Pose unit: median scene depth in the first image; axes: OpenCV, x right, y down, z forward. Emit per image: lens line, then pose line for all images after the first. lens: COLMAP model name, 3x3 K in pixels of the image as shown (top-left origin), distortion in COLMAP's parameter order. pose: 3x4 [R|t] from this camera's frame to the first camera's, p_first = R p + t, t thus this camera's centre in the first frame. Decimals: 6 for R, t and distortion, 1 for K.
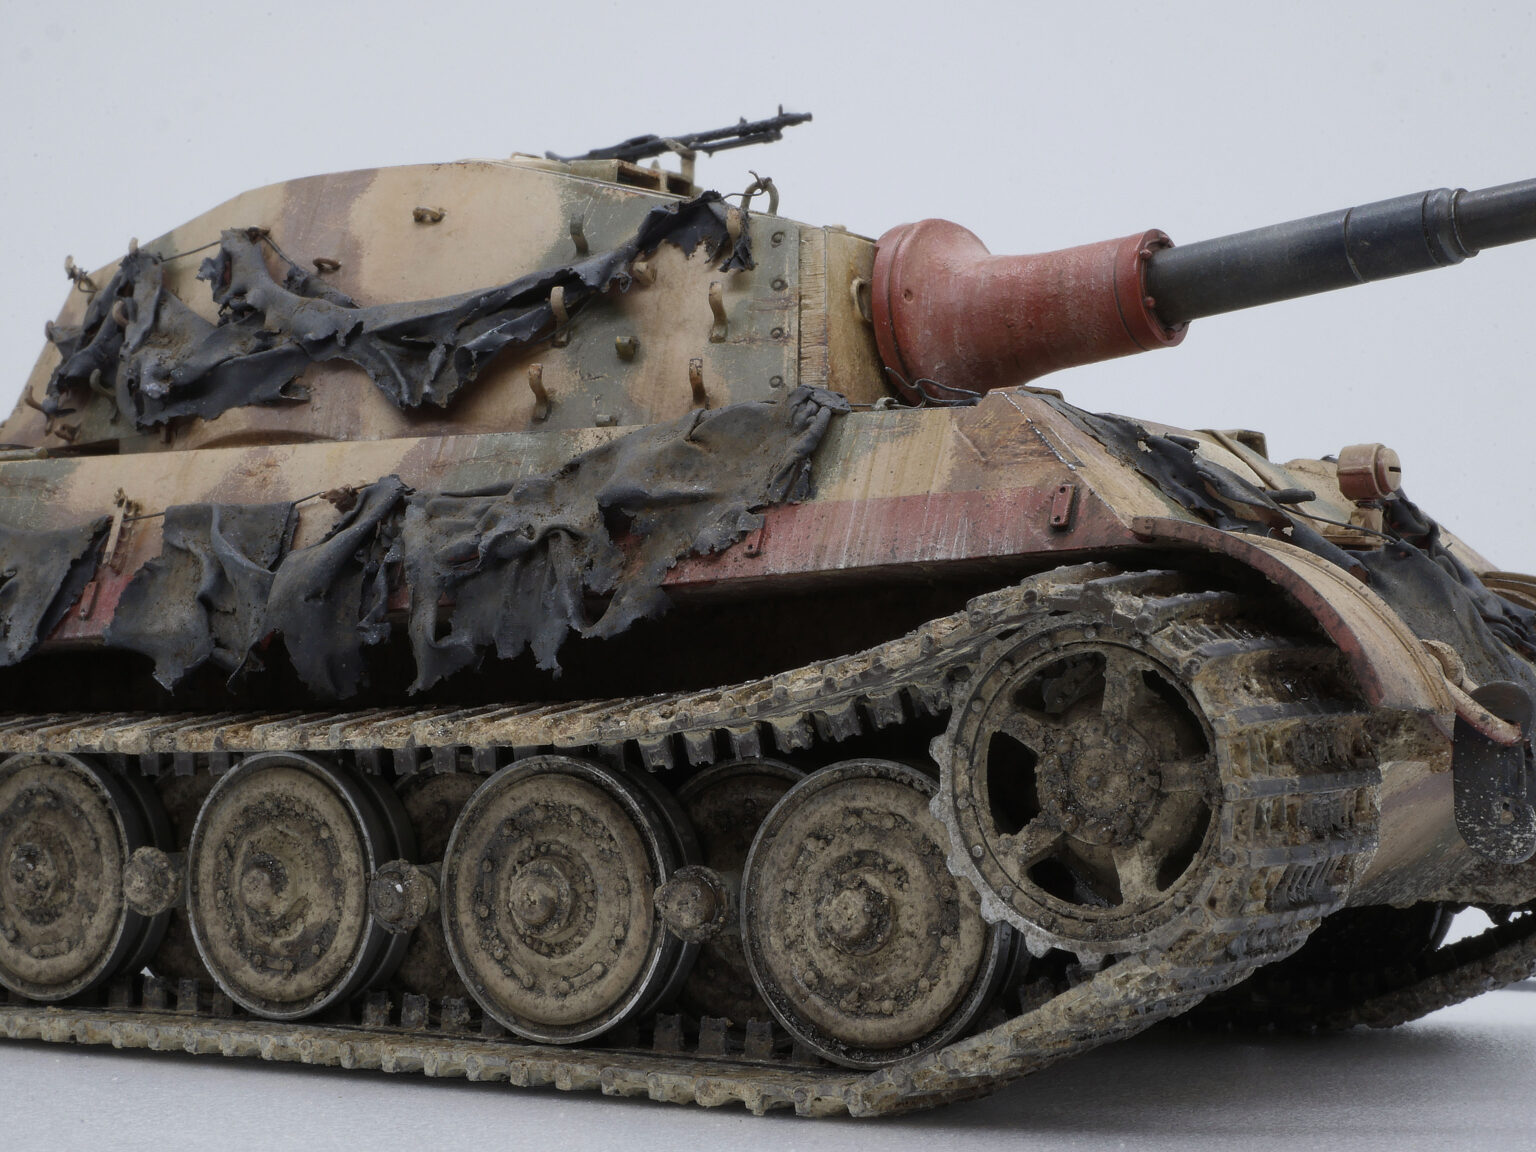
lens RADIAL K [[2896.2, 0, 768.0], [0, 2896.2, 576.0], [0, 0, 1]] dist [0.014988, 0.009214]
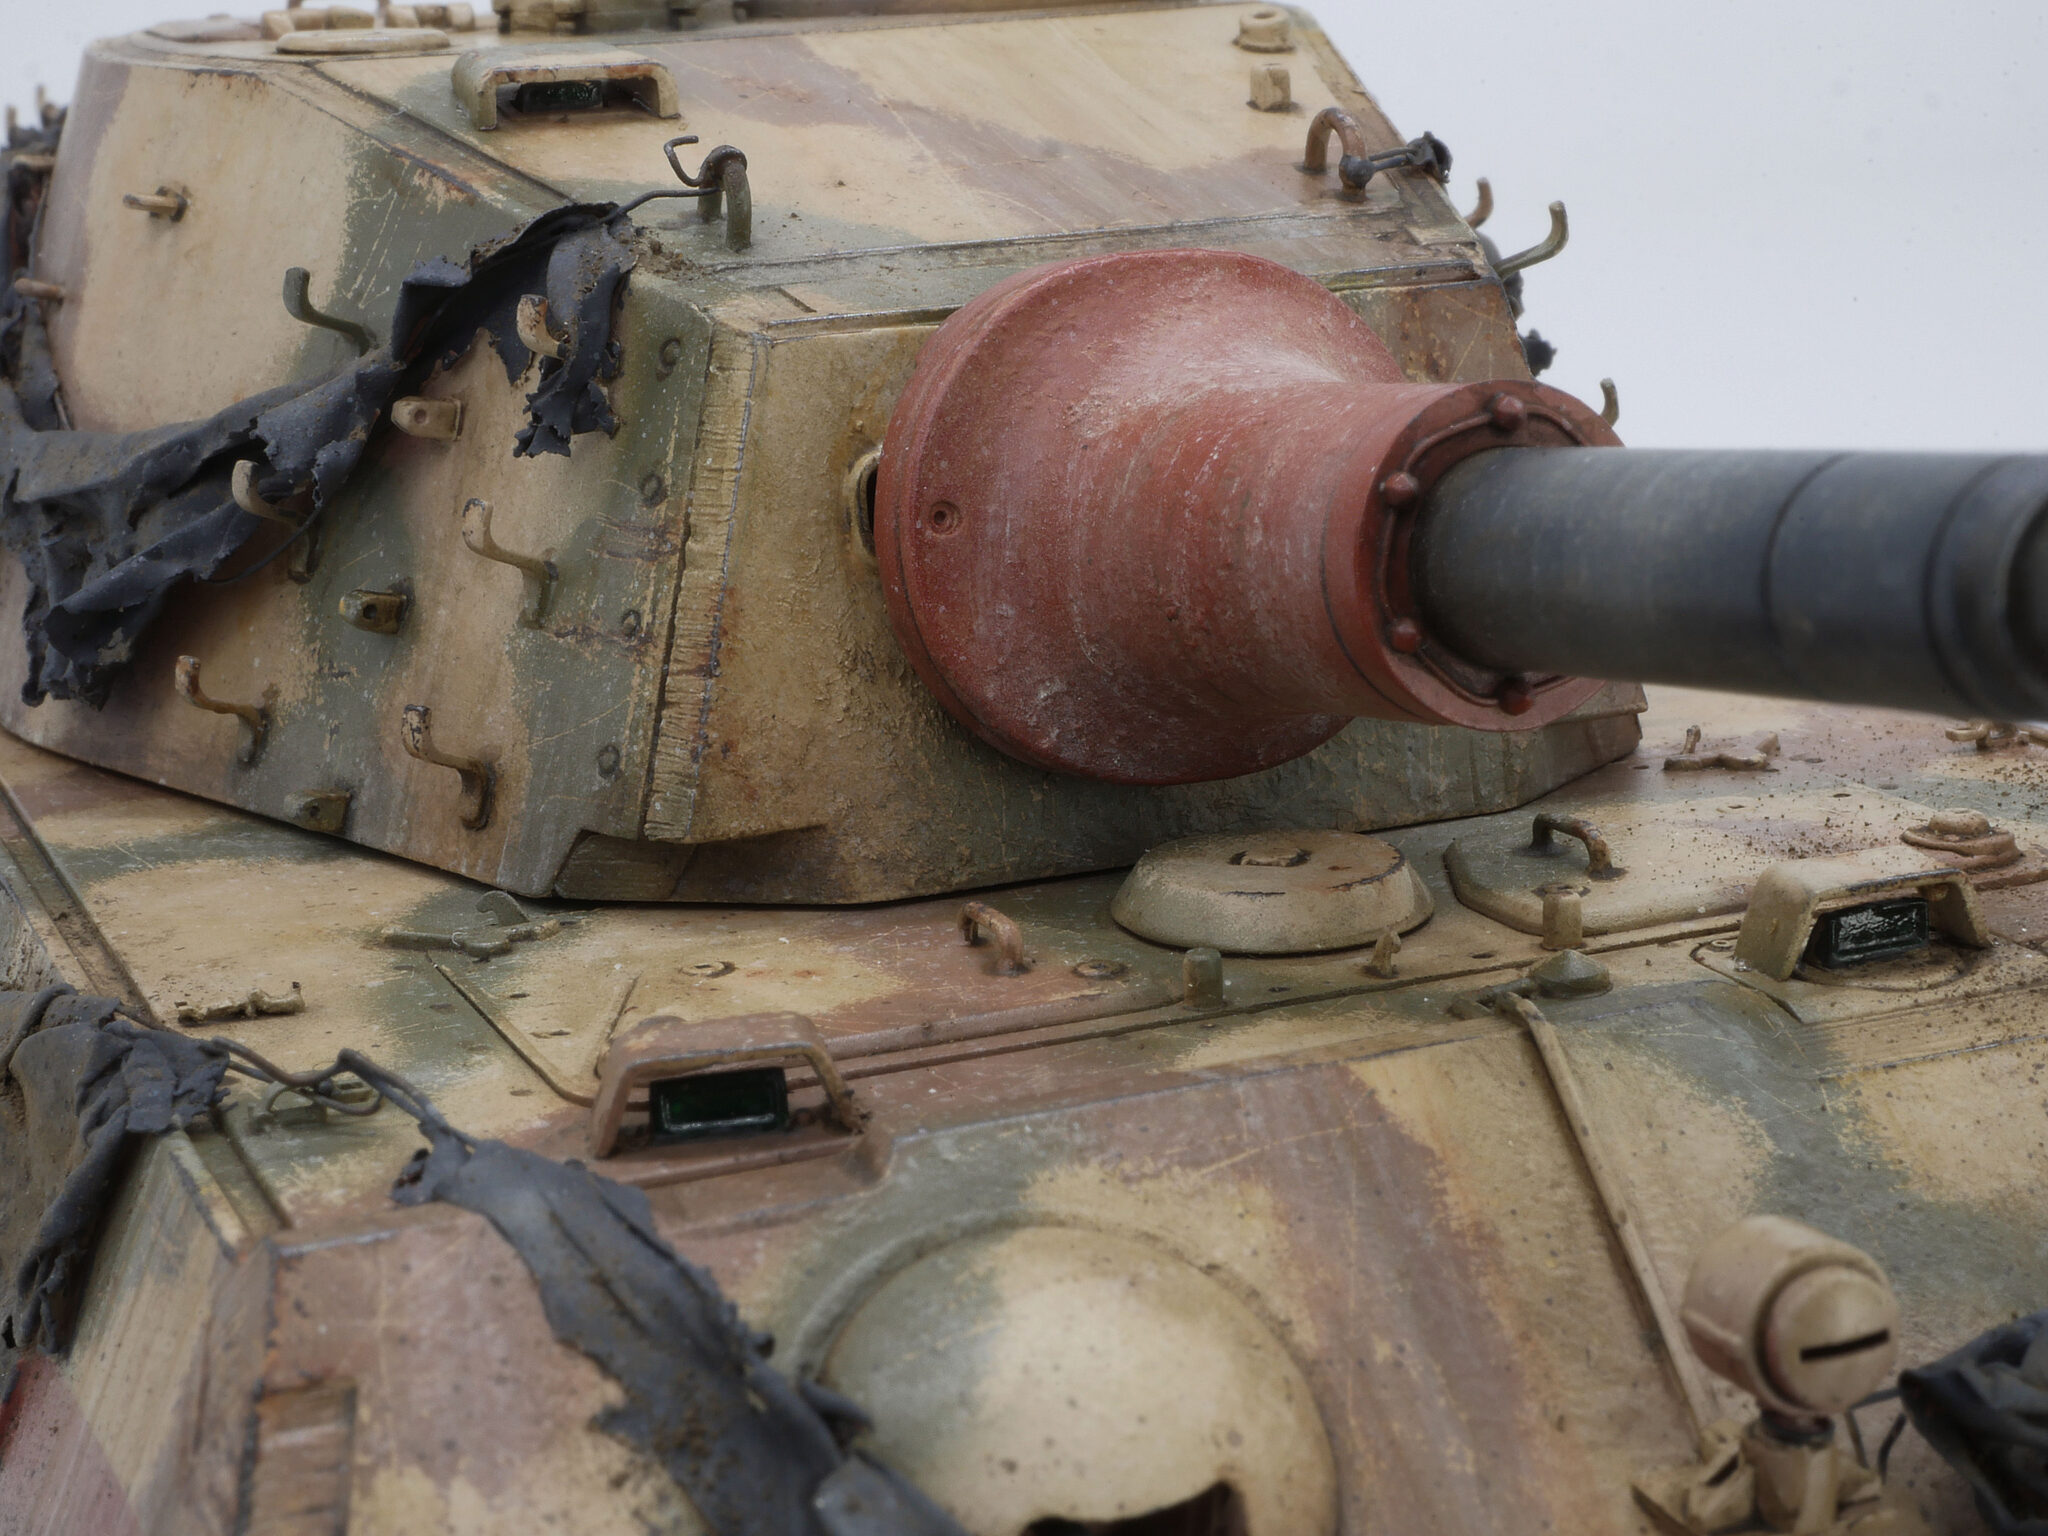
lens RADIAL K [[3861.5, 0, 1024.0], [0, 3861.5, 768.0], [0, 0, 1]] dist [0.014988, 0.009214]
pose [[0.855300, 0.087298, -0.510726, 0.315354], [0.070427, 0.956968, 0.281516, -0.206594], [0.513325, -0.276750, 0.812347, 0.584654]]
